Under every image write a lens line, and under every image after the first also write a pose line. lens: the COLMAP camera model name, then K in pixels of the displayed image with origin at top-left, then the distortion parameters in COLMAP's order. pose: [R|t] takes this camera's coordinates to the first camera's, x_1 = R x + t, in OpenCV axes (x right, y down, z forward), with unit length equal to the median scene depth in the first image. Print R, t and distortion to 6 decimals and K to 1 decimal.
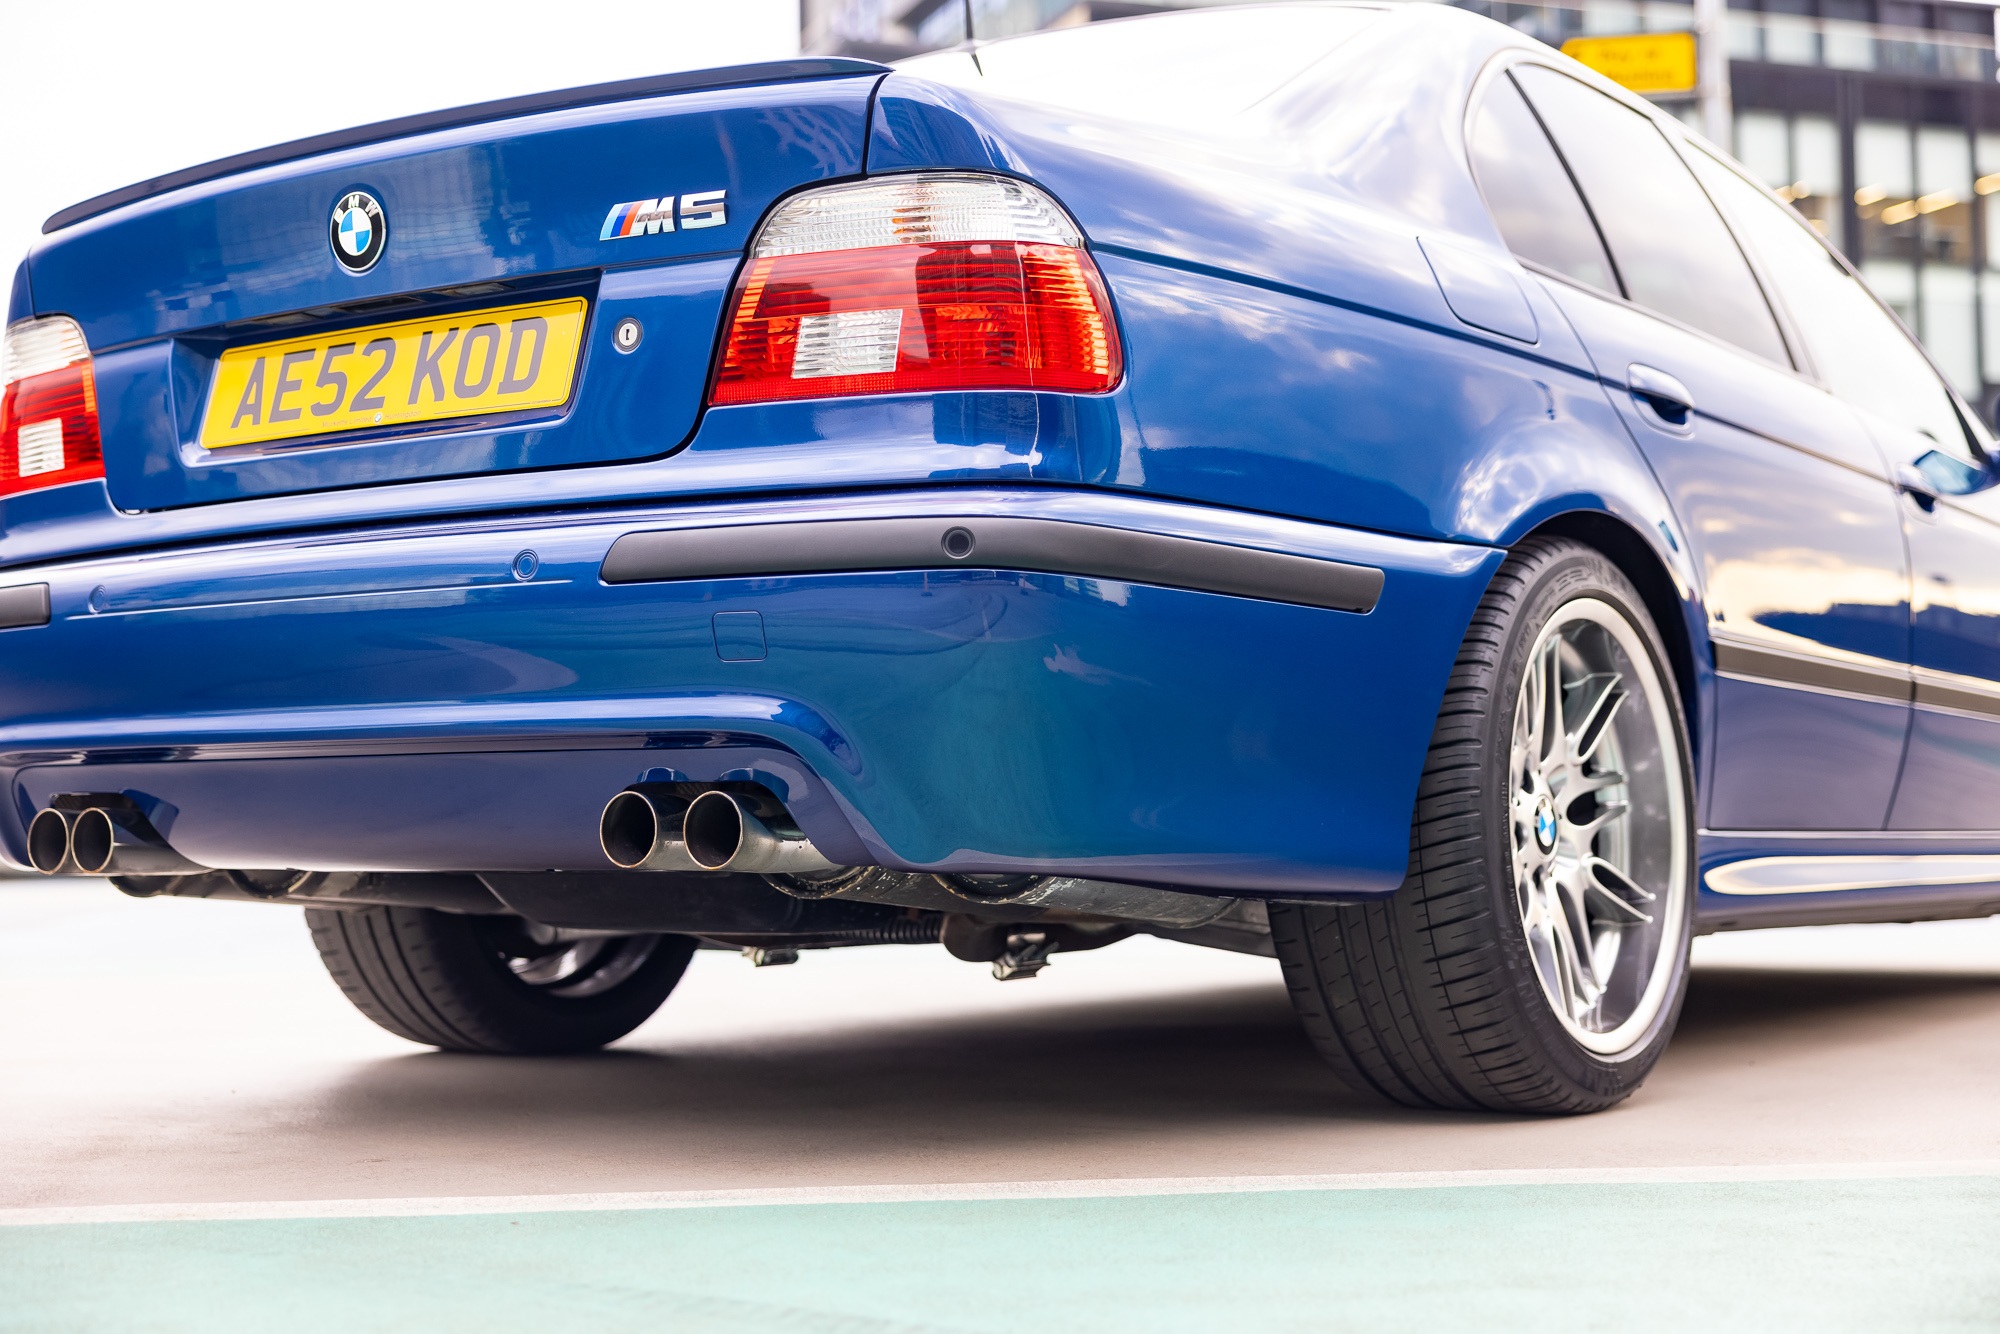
lens RADIAL K [[2698.4, 0, 1000.0], [0, 2698.4, 667.0], [0, 0, 1]] dist [-0.004838, 0.041209]
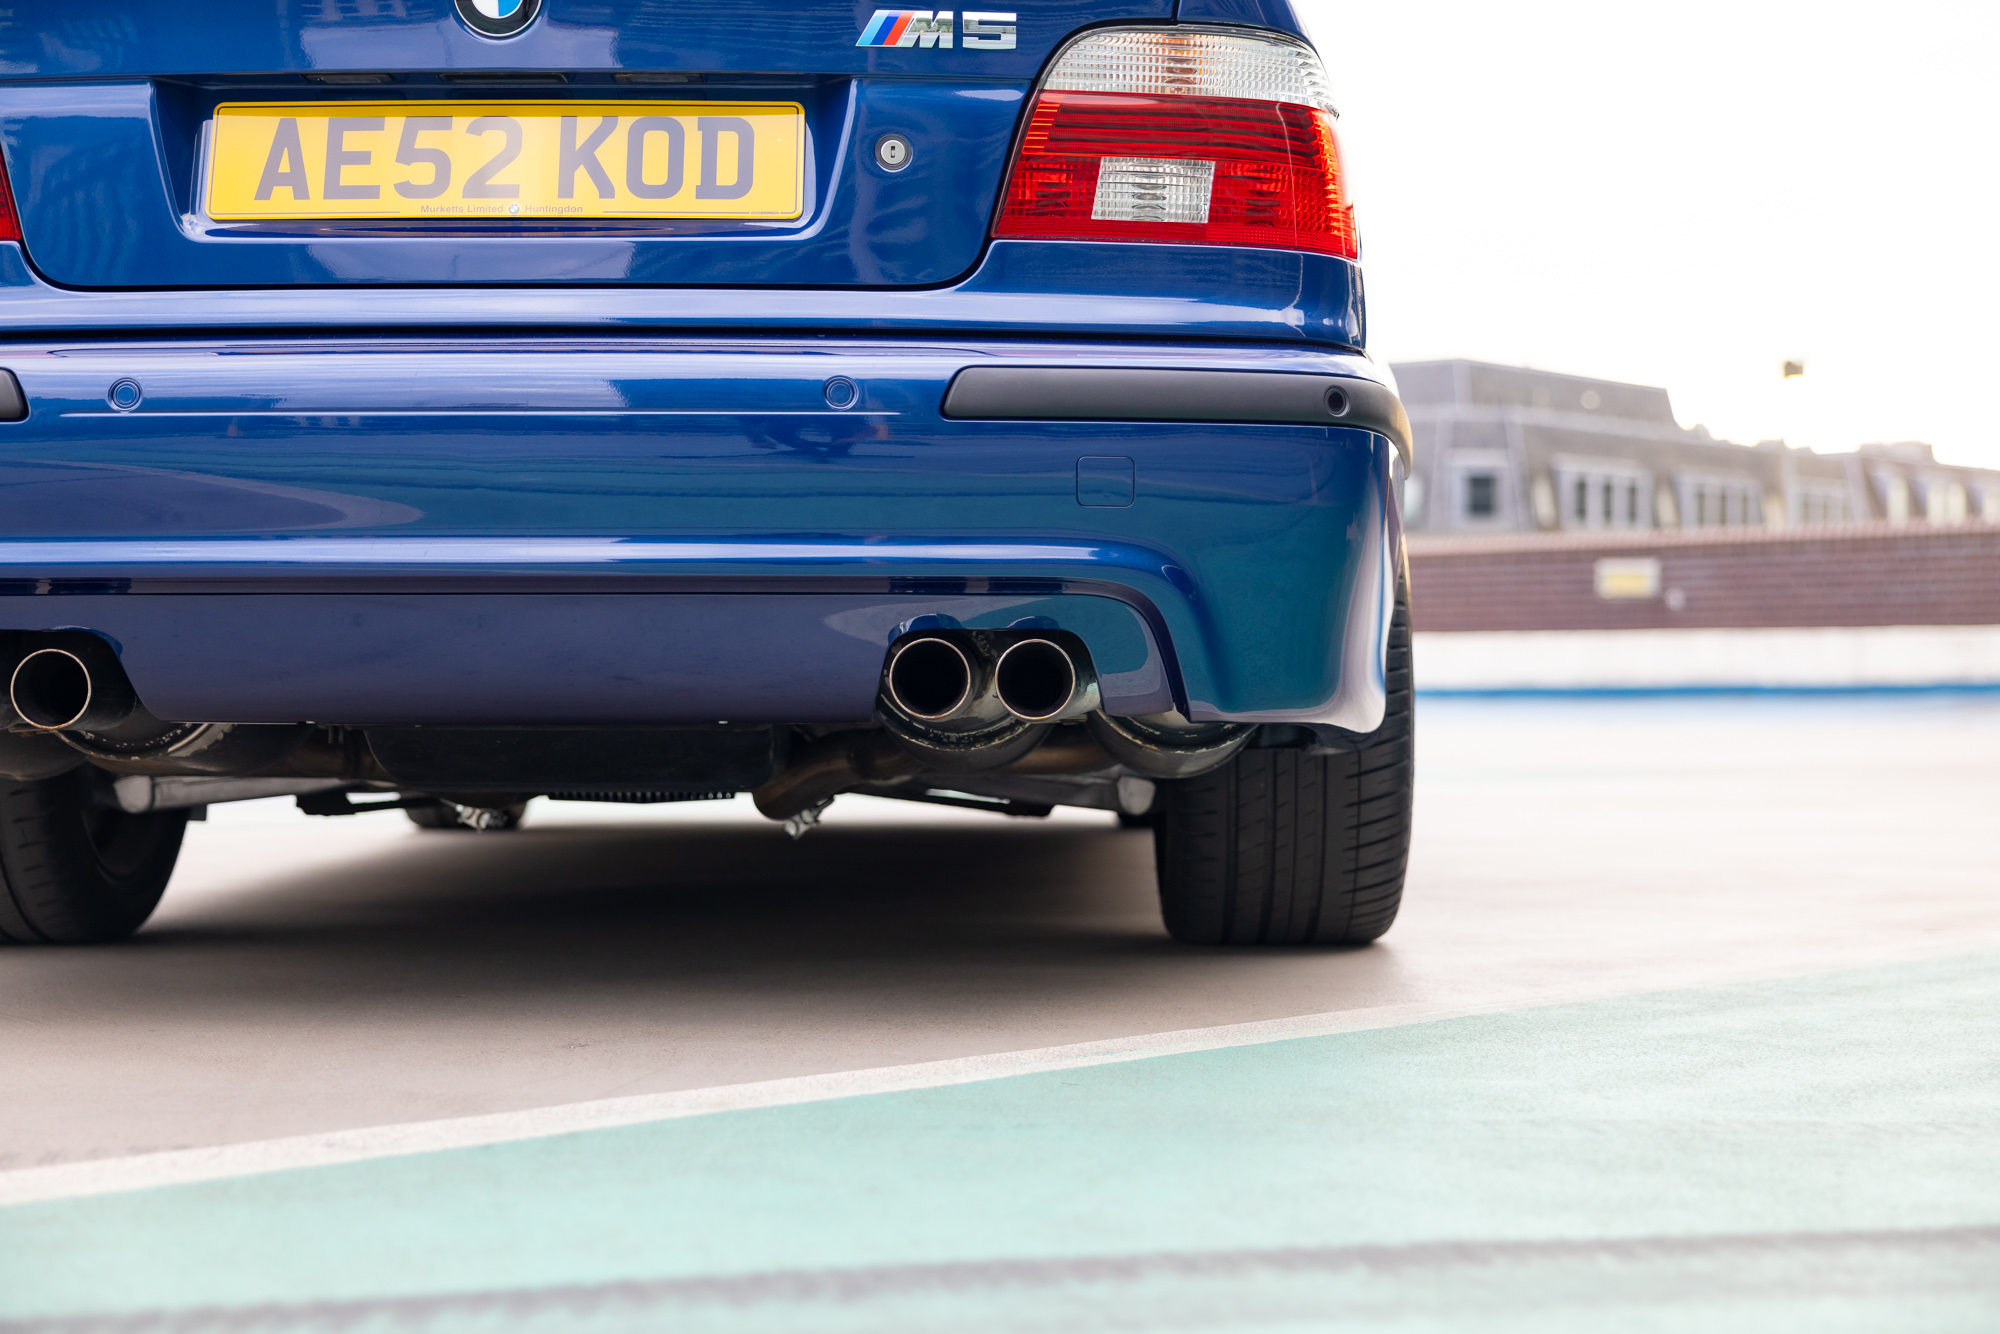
lens RADIAL K [[2787.8, 0, 1000.0], [0, 2787.8, 667.0], [0, 0, 1]] dist [-0.011392, 0.111680]
pose [[0.832215, 0.007156, 0.554406, -0.611528], [-0.034362, 0.998660, 0.038690, 0.015873], [-0.553387, -0.051249, 0.831346, 0.157584]]
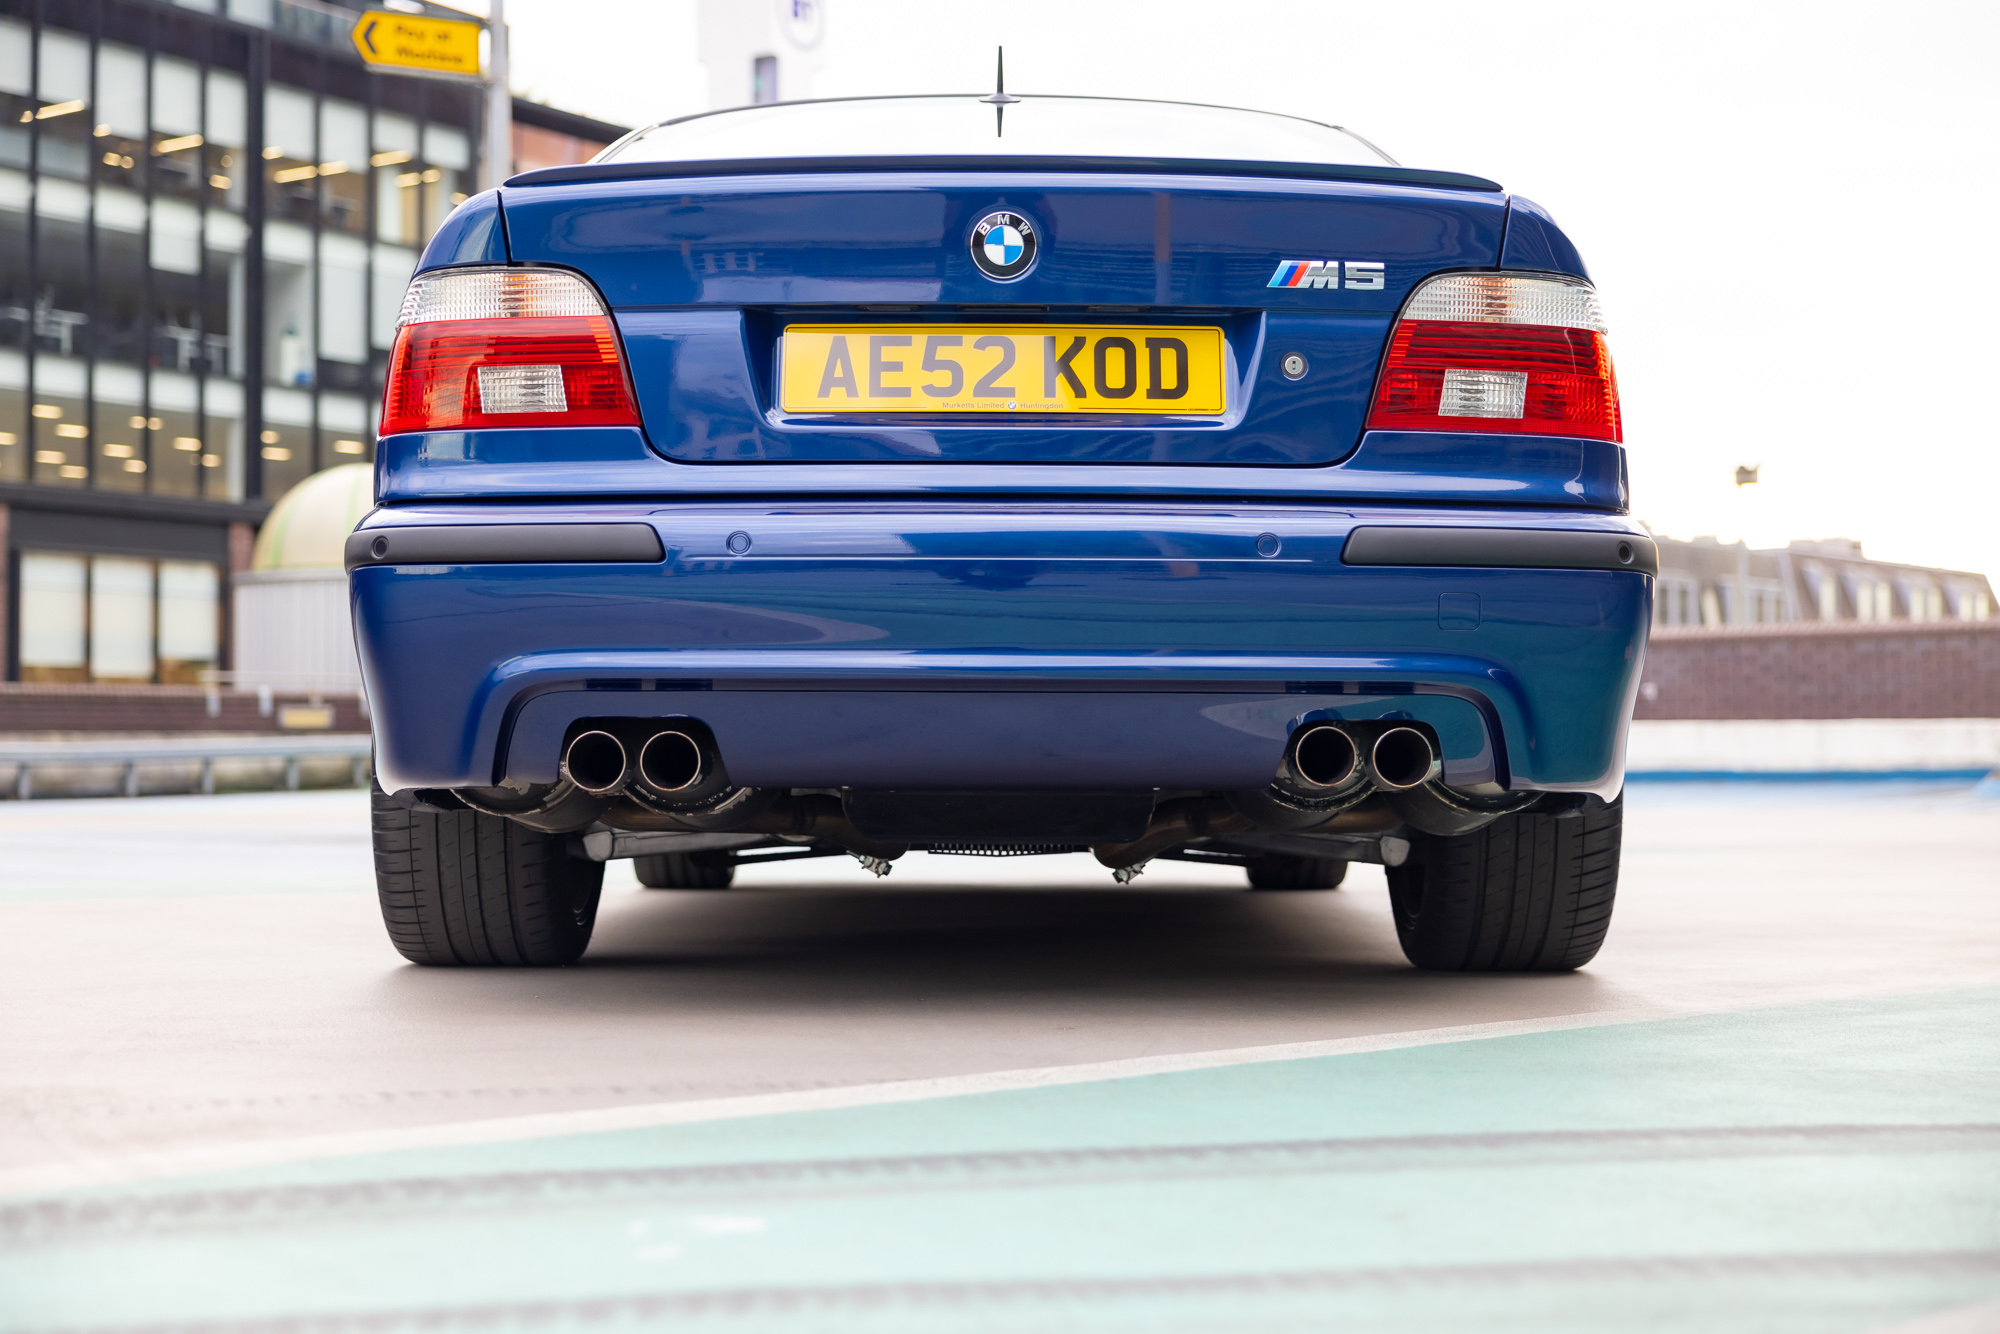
lens RADIAL K [[2698.4, 0, 1000.0], [0, 2698.4, 667.0], [0, 0, 1]] dist [-0.004838, 0.041209]
pose [[0.823060, 0.028807, 0.567224, -0.916522], [-0.039748, 0.999186, 0.006931, 0.013770], [-0.566562, -0.028251, 0.823535, 0.033121]]
